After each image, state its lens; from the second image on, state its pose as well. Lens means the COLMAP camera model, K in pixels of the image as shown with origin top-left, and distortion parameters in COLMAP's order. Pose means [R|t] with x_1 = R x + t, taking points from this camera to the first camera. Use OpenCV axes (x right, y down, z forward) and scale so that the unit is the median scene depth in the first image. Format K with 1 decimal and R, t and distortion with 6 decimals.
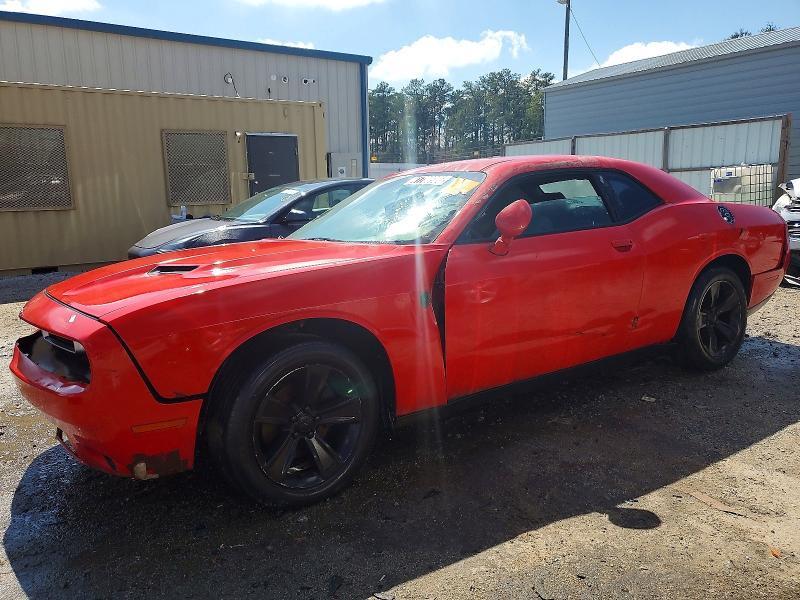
lens RADIAL K [[600.4, 0, 398.7], [0, 600.4, 297.0], [0, 0, 1]] dist [0.024470, -0.002402]
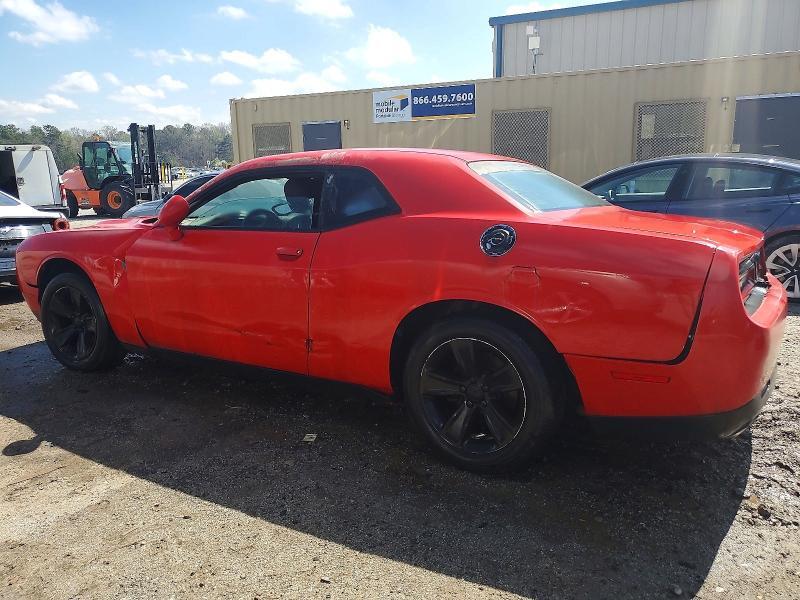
lens RADIAL K [[600.4, 0, 399.3], [0, 600.4, 302.7], [0, 0, 1]] dist [0.024470, -0.002402]
pose [[0.454601, 0.220750, -0.862906, 1.425027], [-0.167623, 0.972694, 0.160528, -0.212358], [0.874780, 0.071667, 0.479191, 0.849643]]
